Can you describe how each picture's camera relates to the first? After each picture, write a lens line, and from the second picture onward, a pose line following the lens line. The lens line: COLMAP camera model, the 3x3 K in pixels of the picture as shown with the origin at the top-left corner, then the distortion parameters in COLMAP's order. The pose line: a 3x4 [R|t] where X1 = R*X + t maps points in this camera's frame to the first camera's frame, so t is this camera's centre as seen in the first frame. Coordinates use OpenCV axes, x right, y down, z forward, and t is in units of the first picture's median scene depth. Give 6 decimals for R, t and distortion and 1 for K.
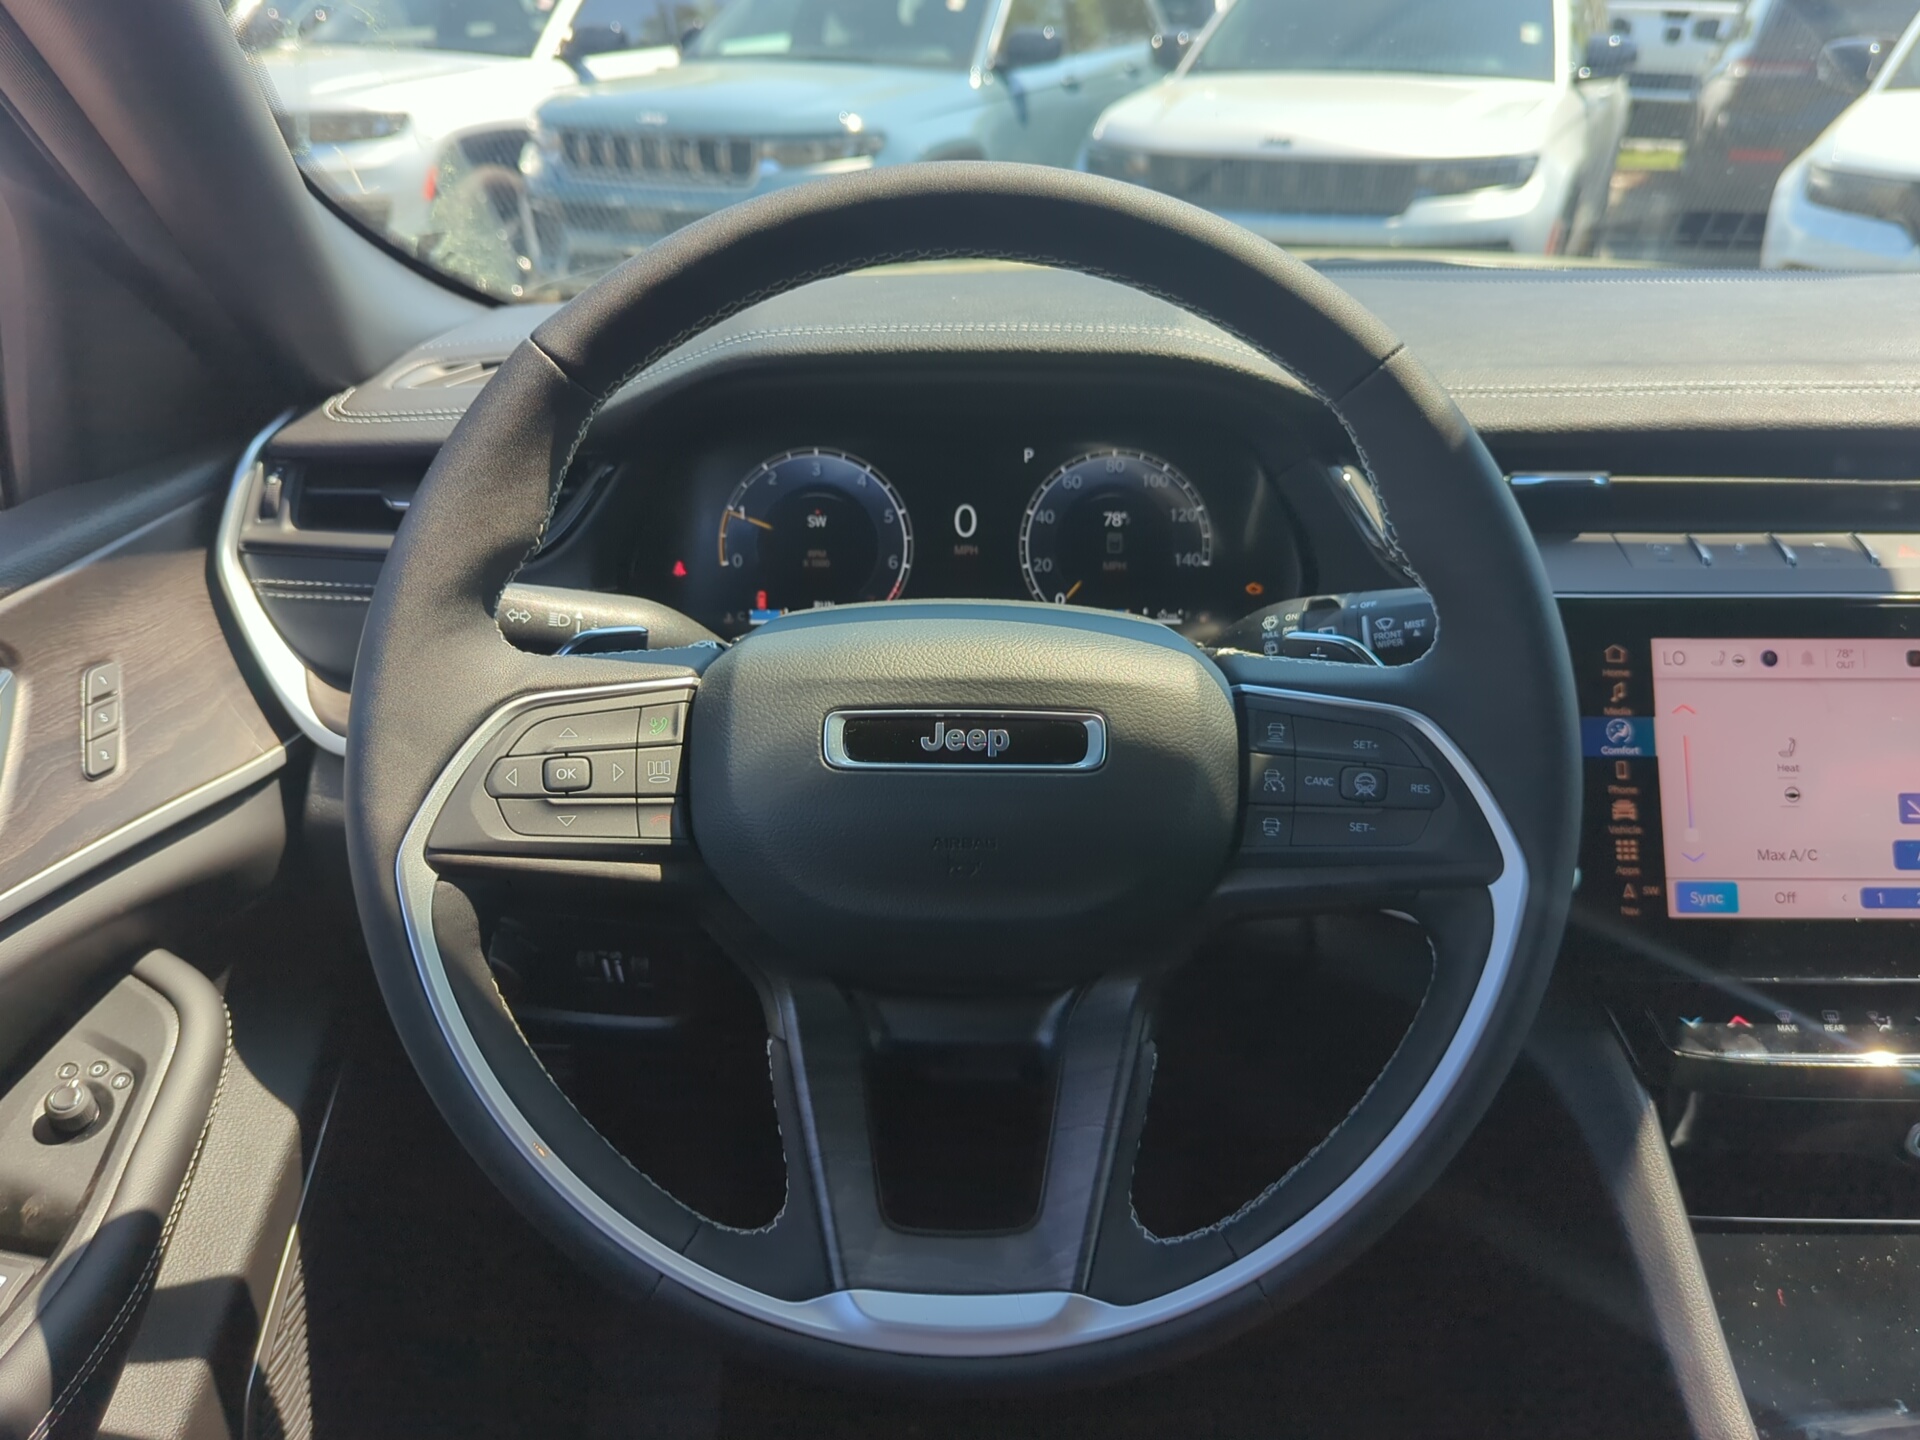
lens RADIAL K [[1560.2, 0, 981.2], [0, 1560.2, 690.4], [0, 0, 1]] dist [0.066502, -0.060382]
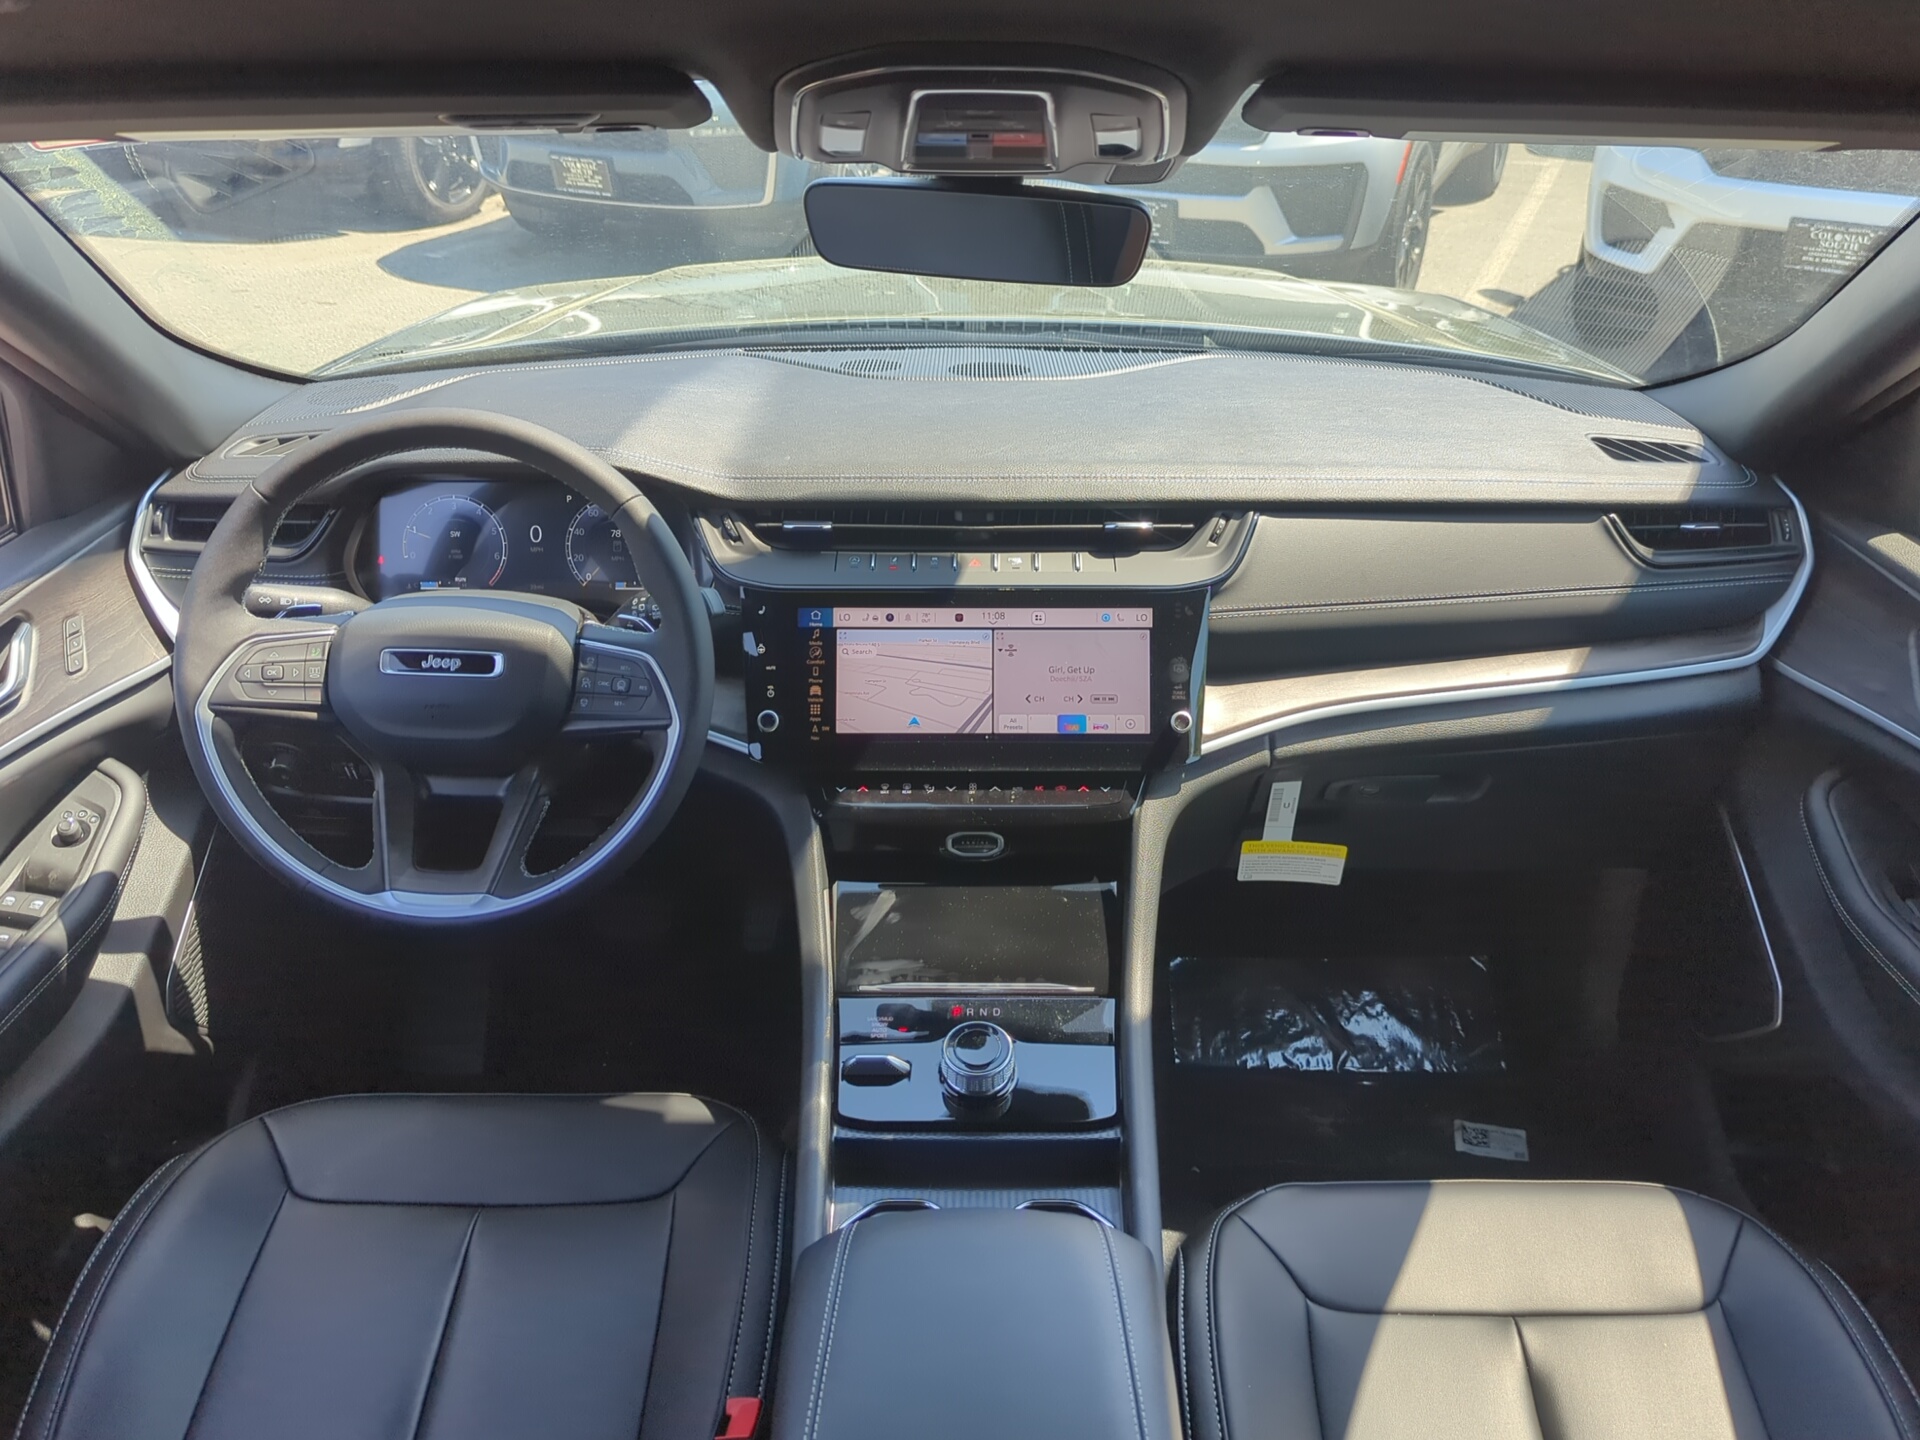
lens RADIAL K [[1560.2, 0, 978.8], [0, 1560.2, 706.3], [0, 0, 1]] dist [0.066502, -0.060382]
pose [[0.999991, 0.000639, -0.004208, 0.628516], [-0.000222, 0.995167, 0.098201, -0.105418], [0.004250, -0.098199, 0.995158, -1.049341]]
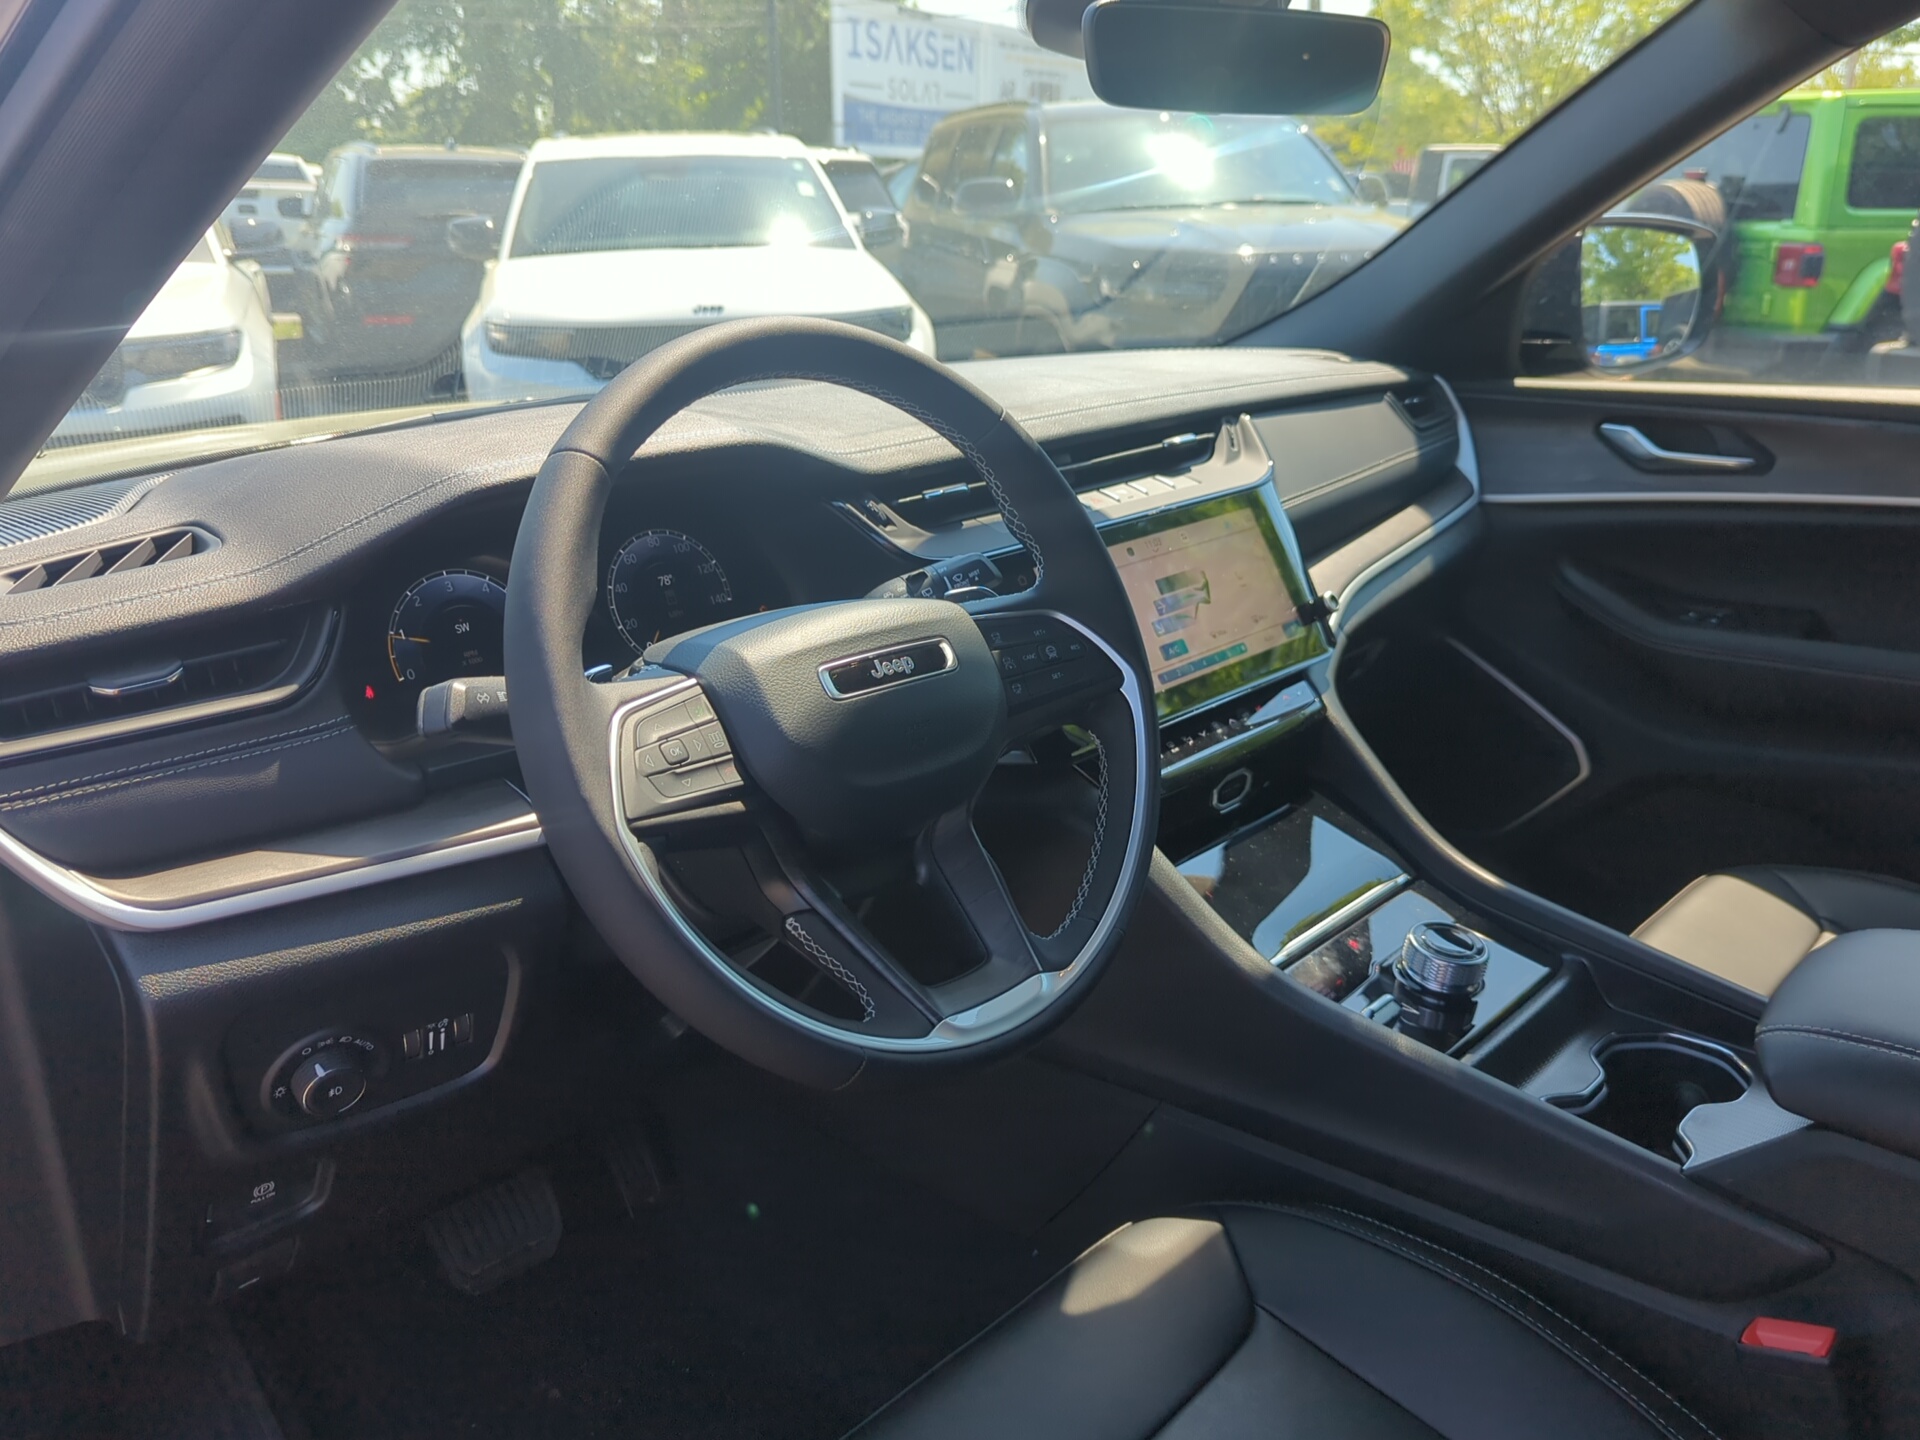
lens RADIAL K [[1560.2, 0, 984.4], [0, 1560.2, 696.4], [0, 0, 1]] dist [0.066502, -0.060382]
pose [[0.677007, -0.239419, 0.695945, -0.824541], [0.304032, 0.952131, 0.031794, 0.030086], [-0.670243, 0.190065, 0.717391, -0.150473]]
